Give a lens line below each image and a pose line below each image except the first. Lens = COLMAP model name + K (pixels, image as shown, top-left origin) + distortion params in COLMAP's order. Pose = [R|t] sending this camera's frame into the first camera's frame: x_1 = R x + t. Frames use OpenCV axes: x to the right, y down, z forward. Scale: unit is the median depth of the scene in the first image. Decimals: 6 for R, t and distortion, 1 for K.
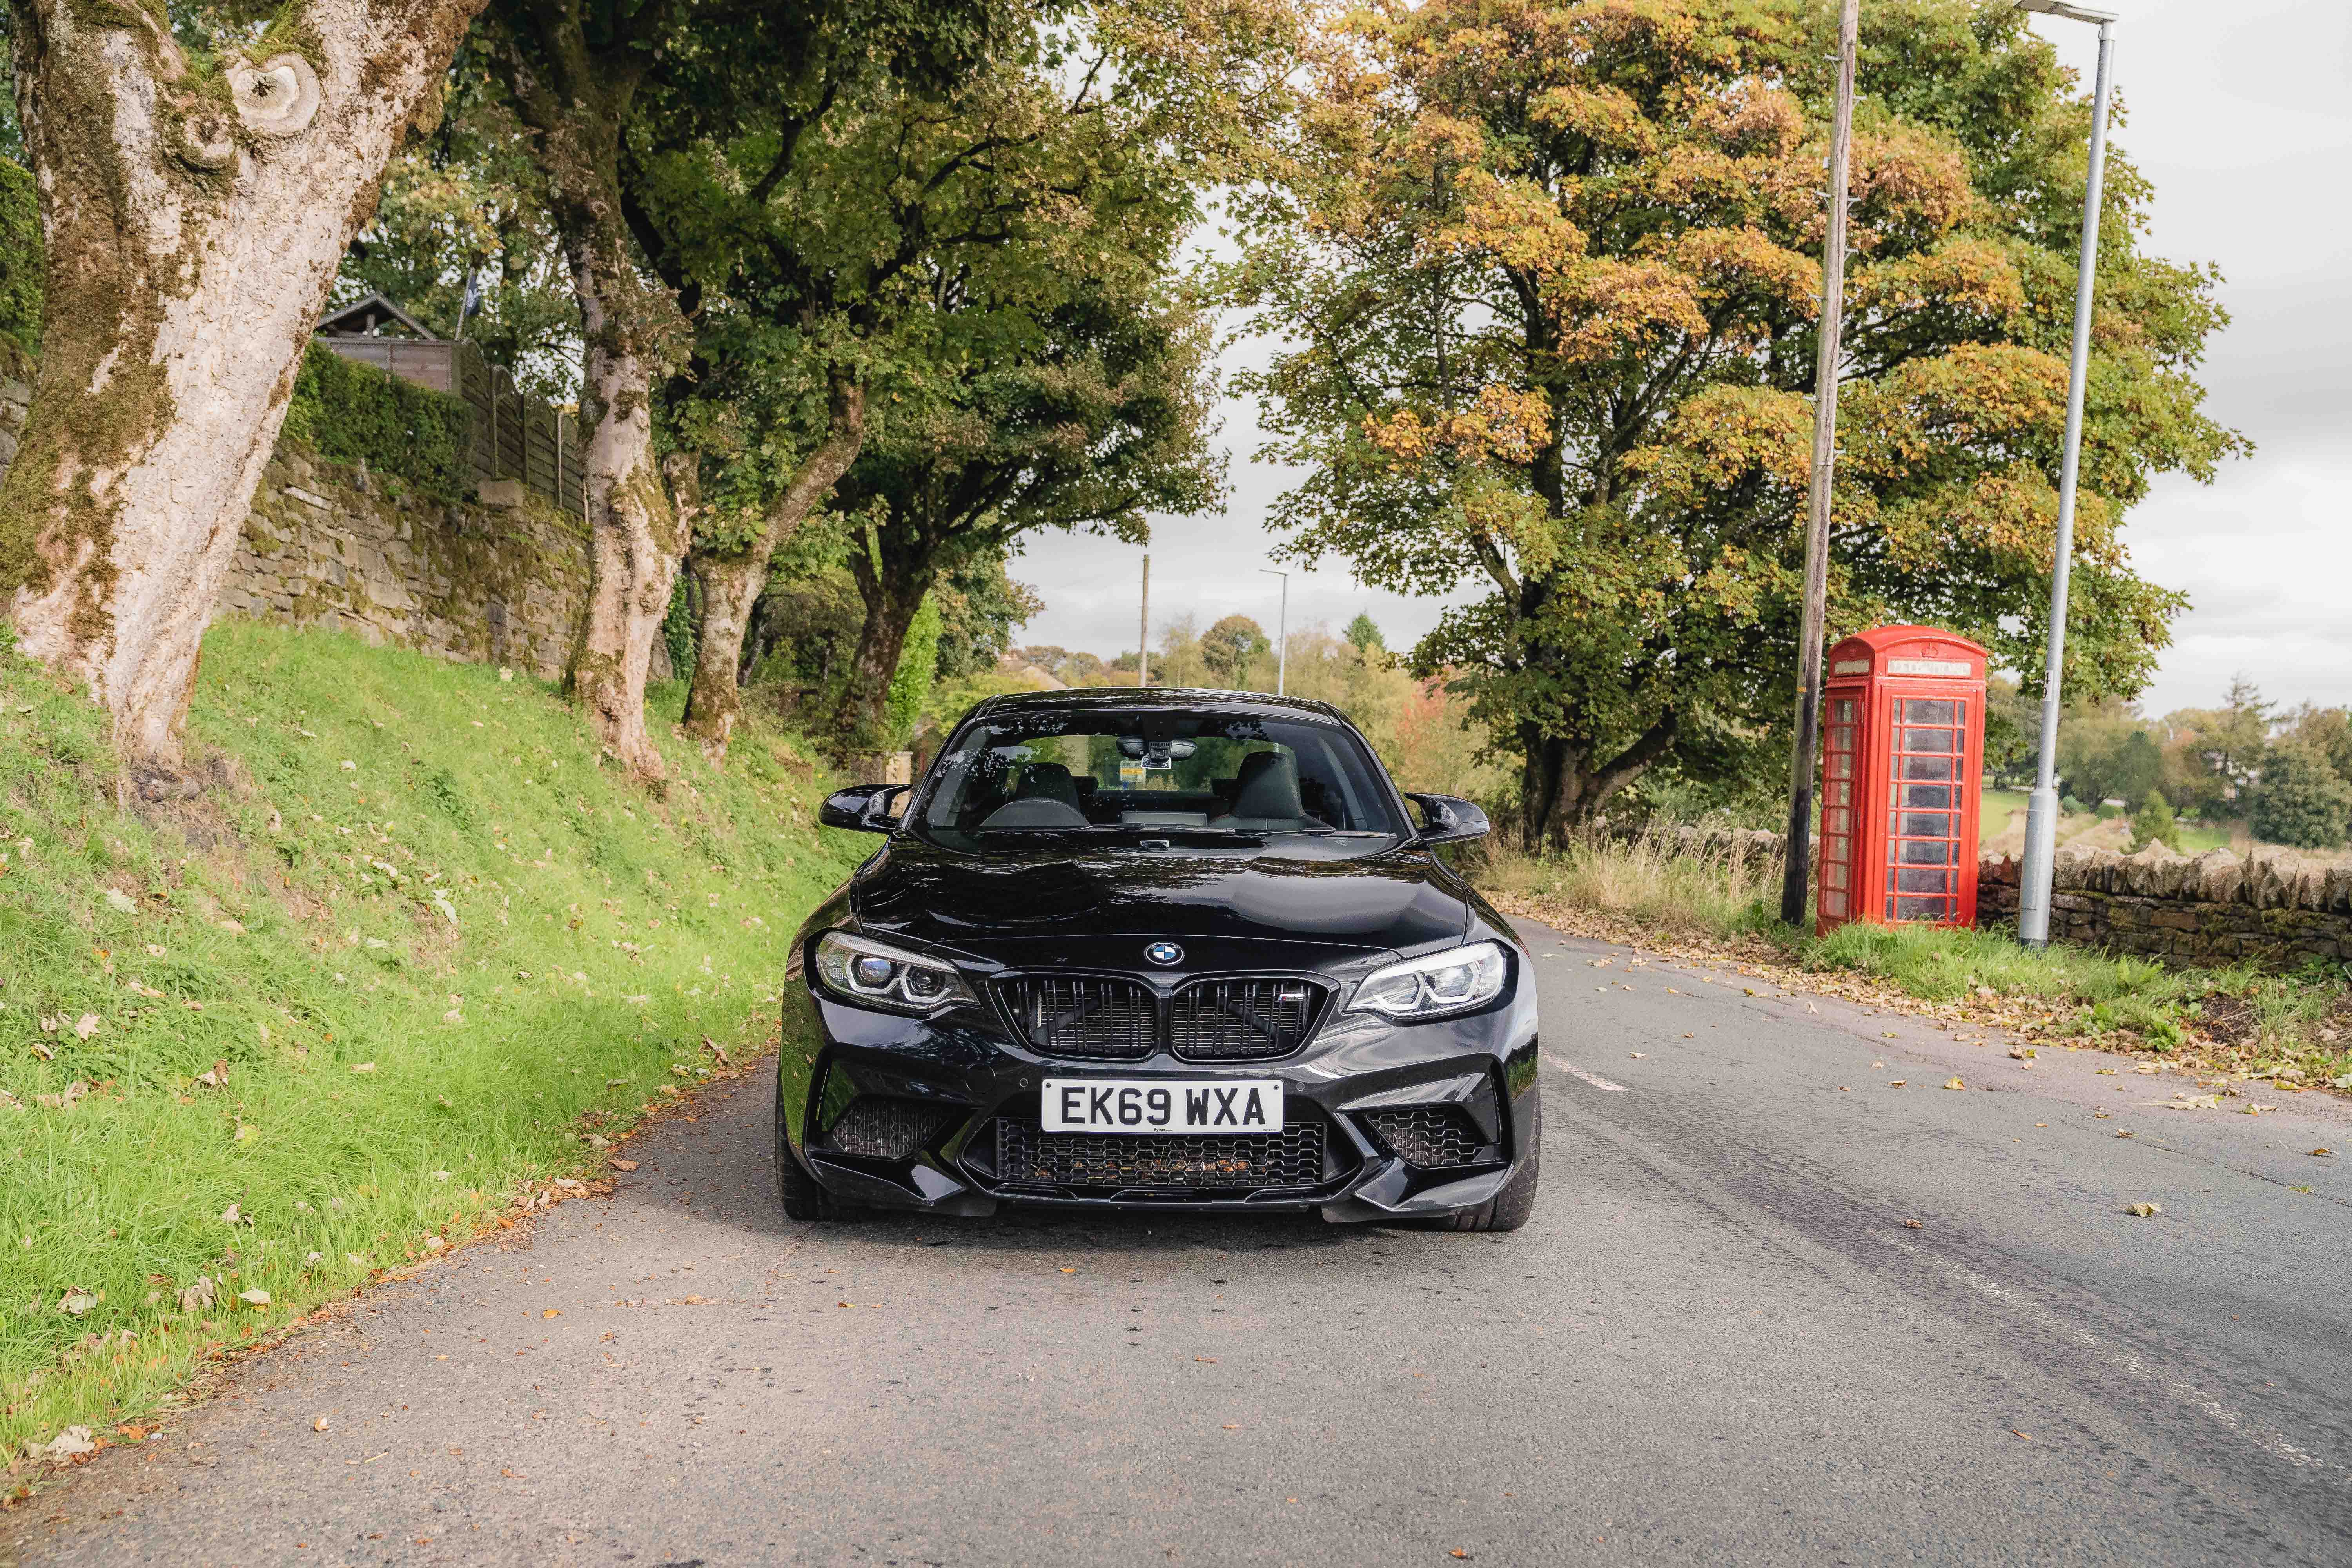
lens RADIAL K [[2275.8, 0, 1177.7], [0, 2275.8, 793.8], [0, 0, 1]] dist [0.054821, -0.035533]
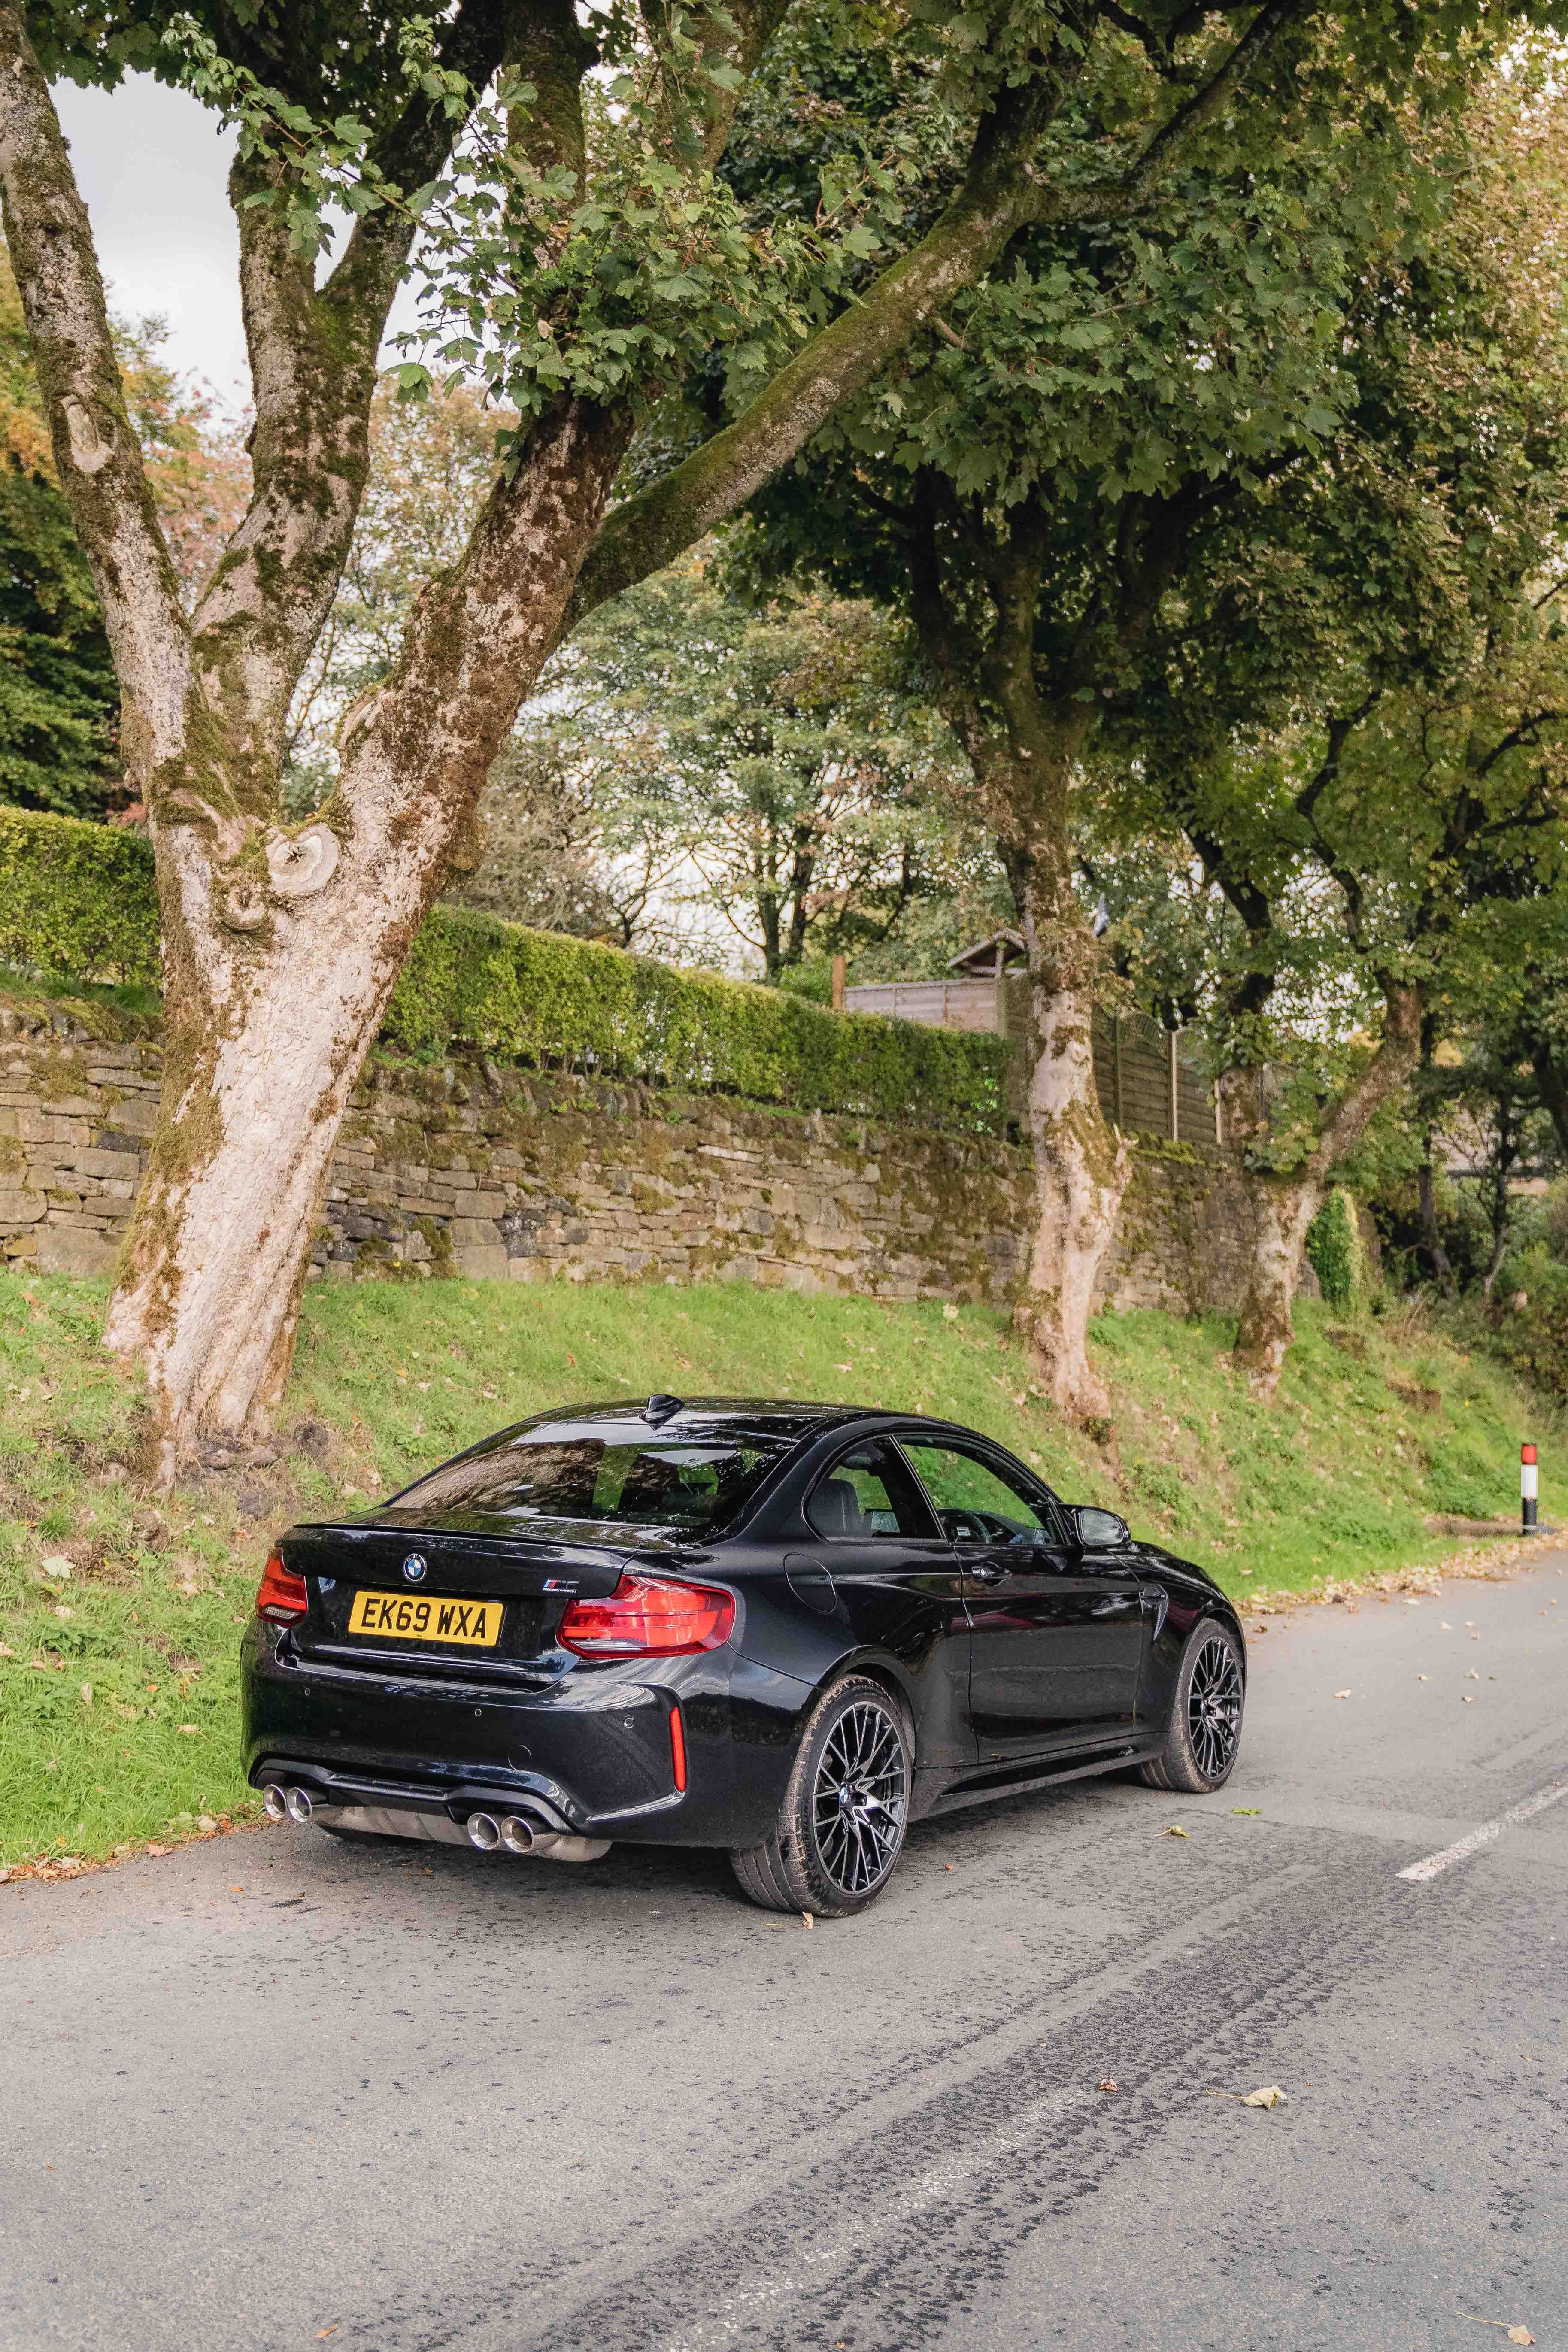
lens RADIAL K [[2444.8, 0, 844.2], [0, 2444.8, 1128.9], [0, 0, 1]] dist [0.096142, -0.042360]
pose [[0.861034, -0.039565, -0.507006, 0.262739], [-0.014418, 0.994669, -0.102106, -0.025732], [0.508343, 0.095227, 0.855874, 0.049089]]
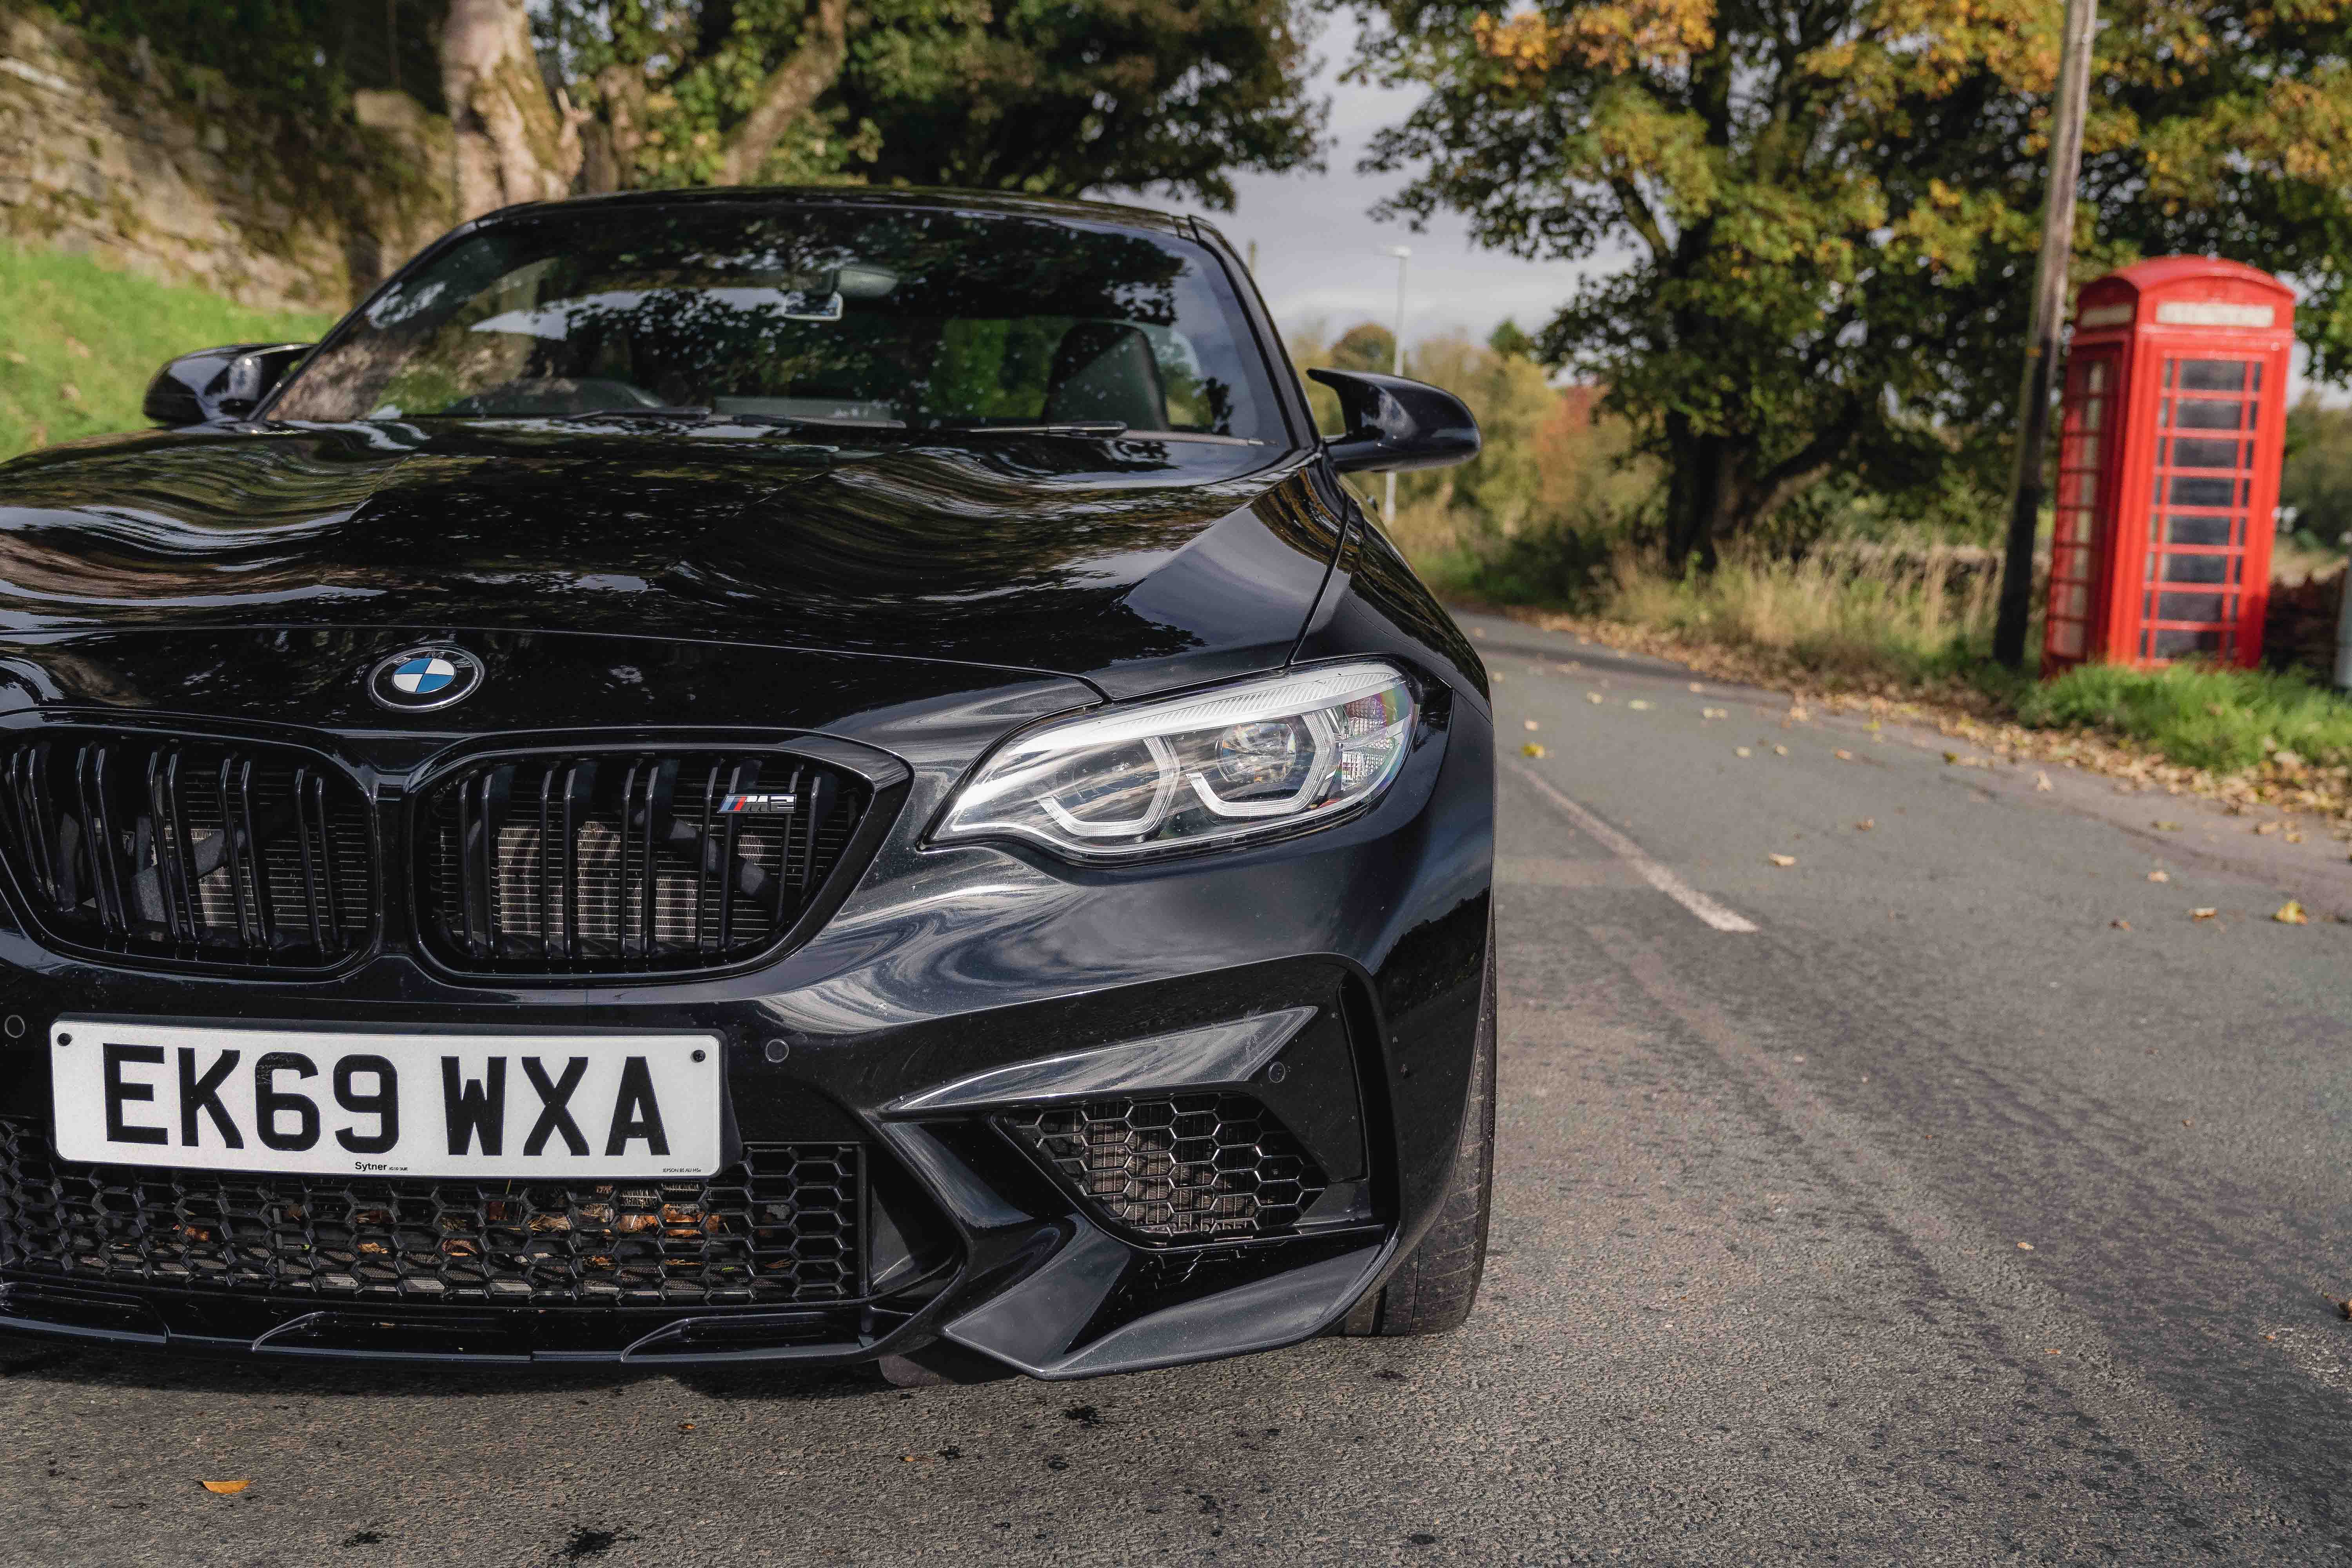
lens RADIAL K [[2470.6, 0, 1176.0], [0, 2470.6, 784.0], [0, 0, 1]] dist [-0.017524, 0.130826]
pose [[0.998554, 0.013969, -0.051919, 0.042605], [-0.008444, 0.994421, 0.105147, 0.014046], [0.053098, -0.104556, 0.993100, 0.193363]]
